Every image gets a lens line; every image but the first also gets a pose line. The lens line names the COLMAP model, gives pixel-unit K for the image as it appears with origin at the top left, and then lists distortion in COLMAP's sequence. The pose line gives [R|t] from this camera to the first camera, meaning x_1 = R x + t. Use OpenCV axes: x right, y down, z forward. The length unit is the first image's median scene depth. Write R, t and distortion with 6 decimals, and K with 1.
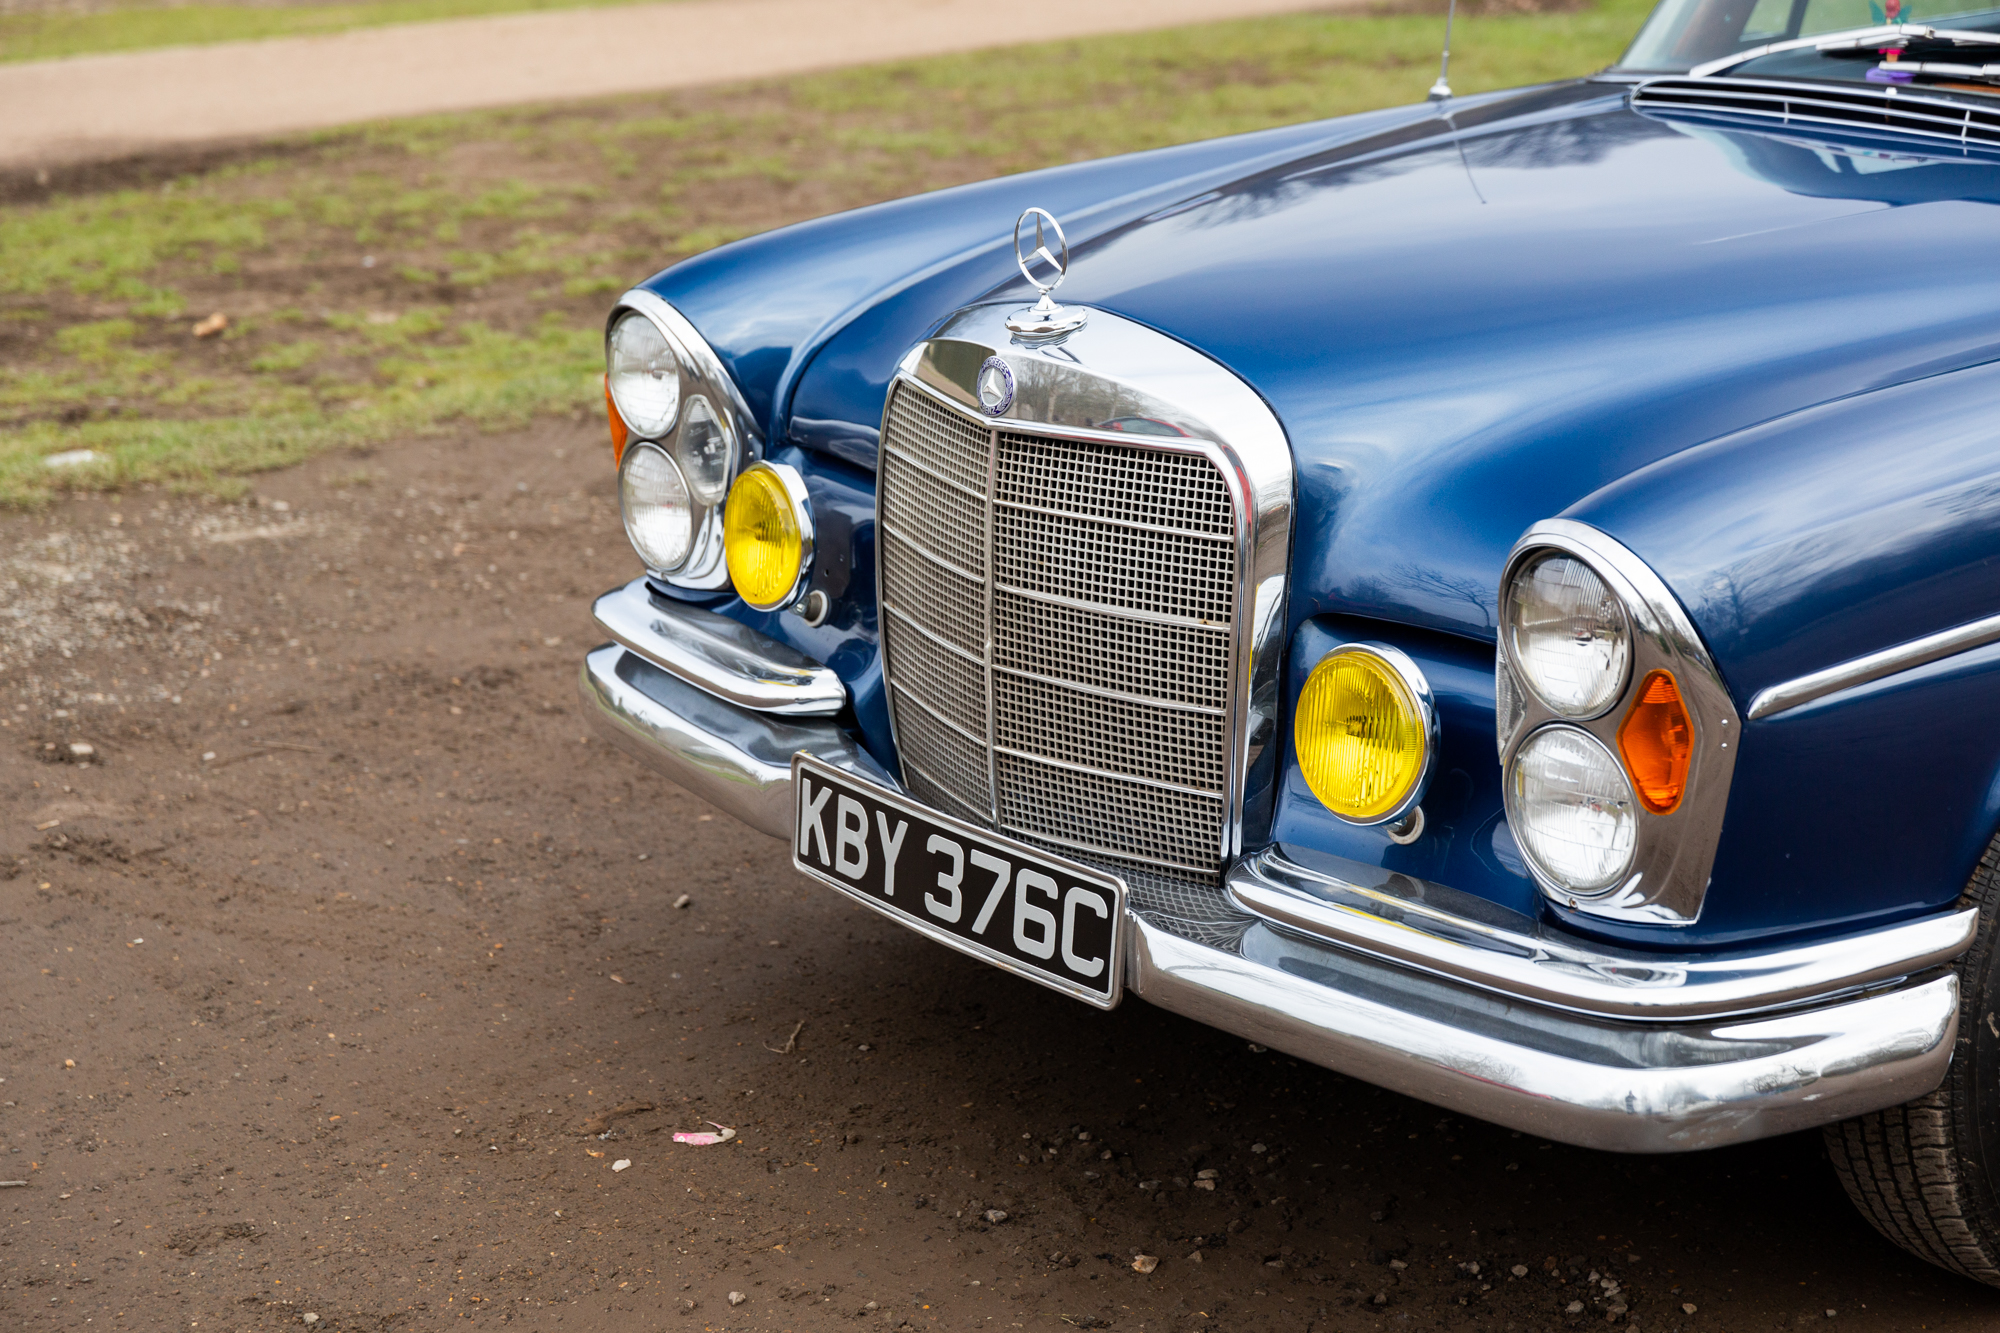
lens RADIAL K [[3763.5, 0, 1006.3], [0, 3763.5, 694.3], [0, 0, 1]] dist [-0.005715, 0.105358]
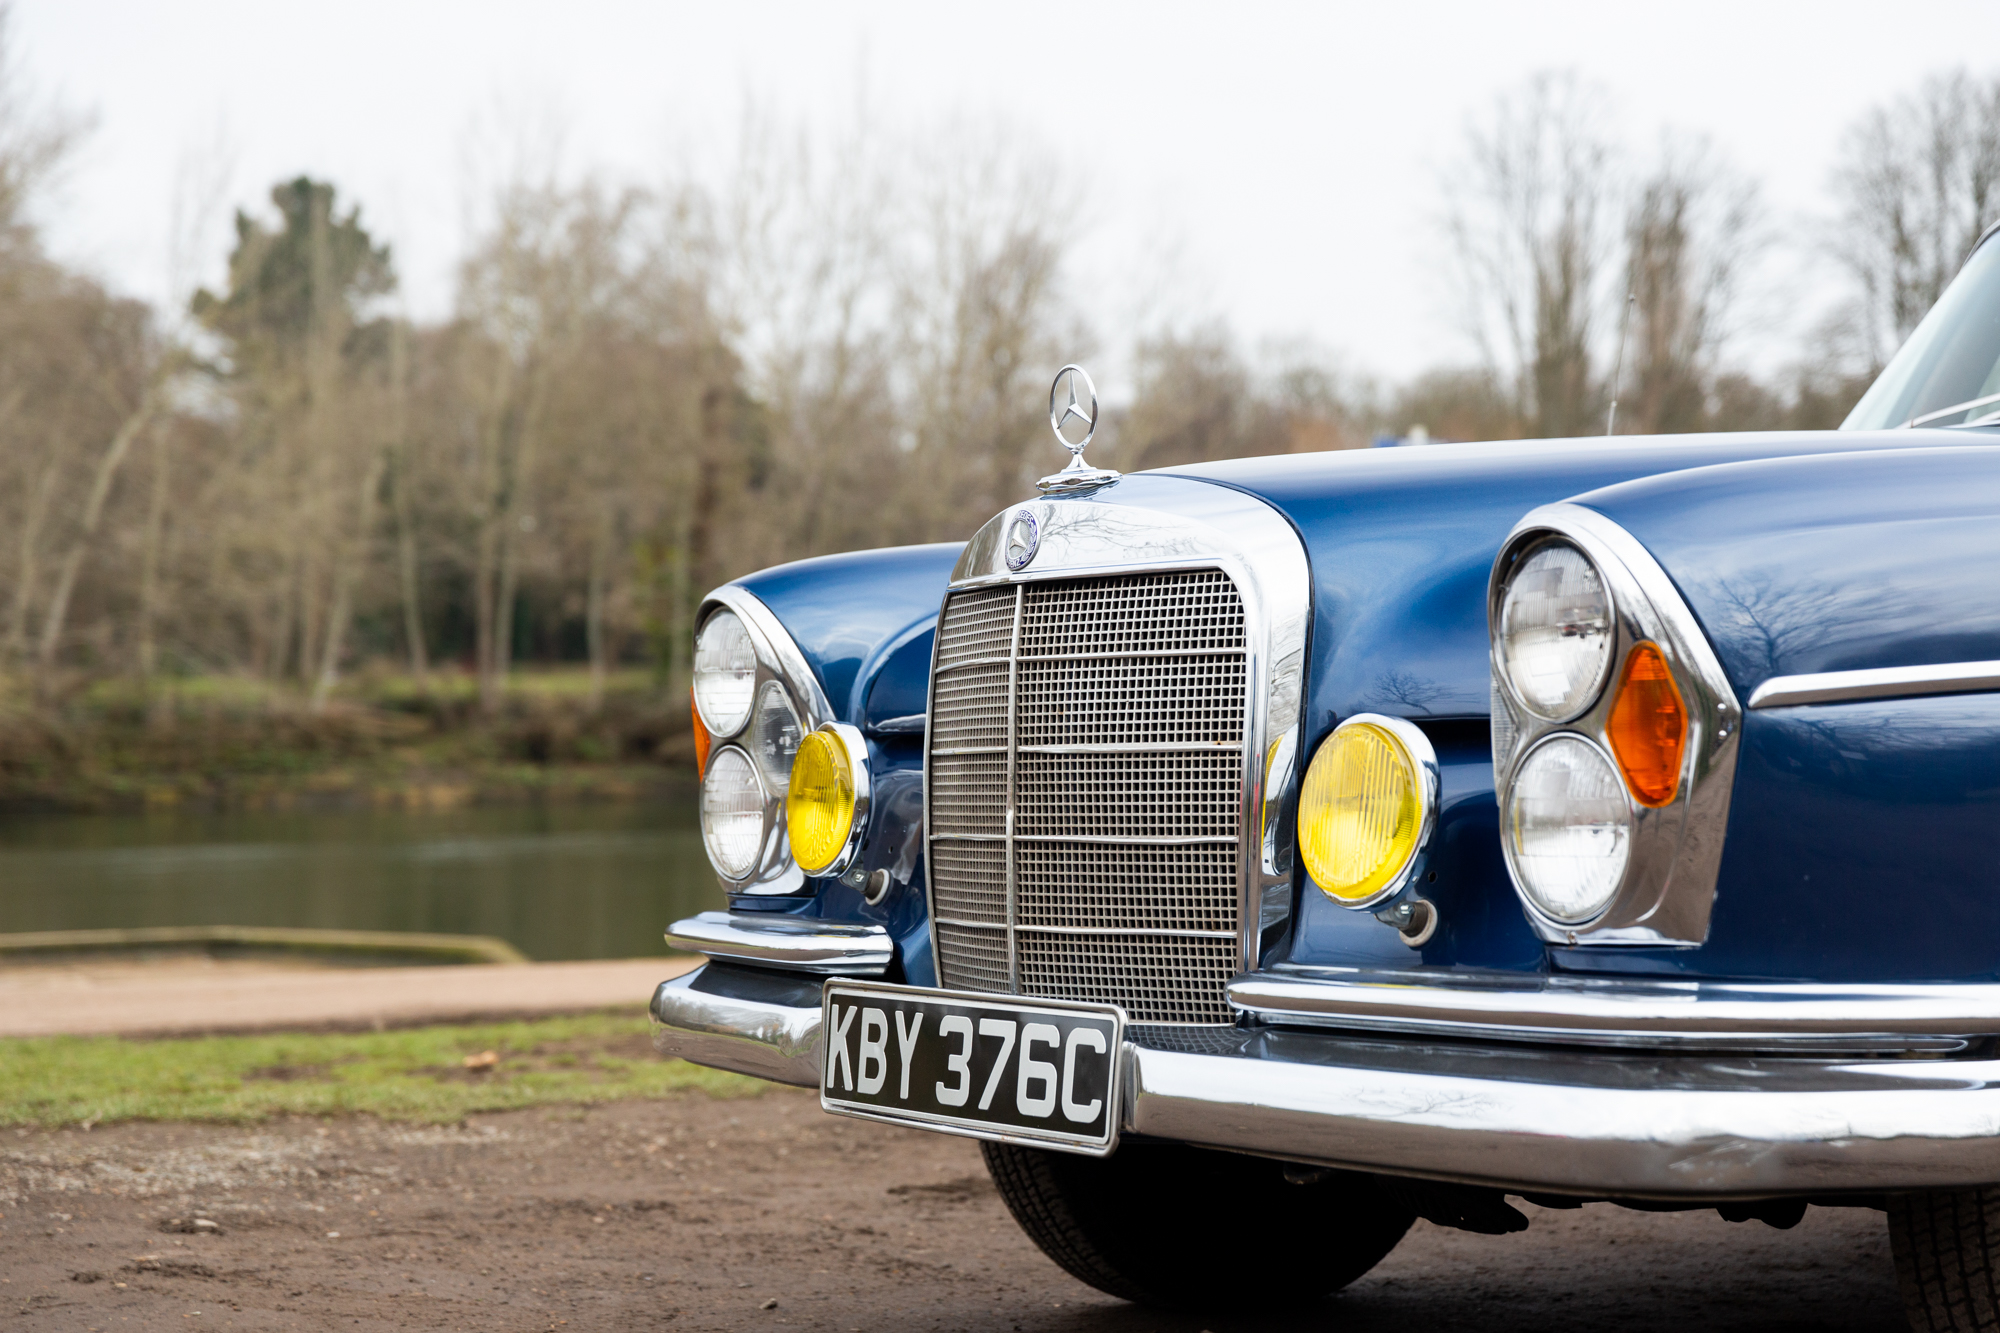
lens RADIAL K [[3763.5, 0, 1006.3], [0, 3763.5, 694.3], [0, 0, 1]] dist [-0.005715, 0.105358]
pose [[0.992978, 0.007373, -0.118068, 0.106630], [-0.042414, 0.953891, -0.297141, 0.241157], [0.110433, 0.300062, 0.947506, 0.093103]]
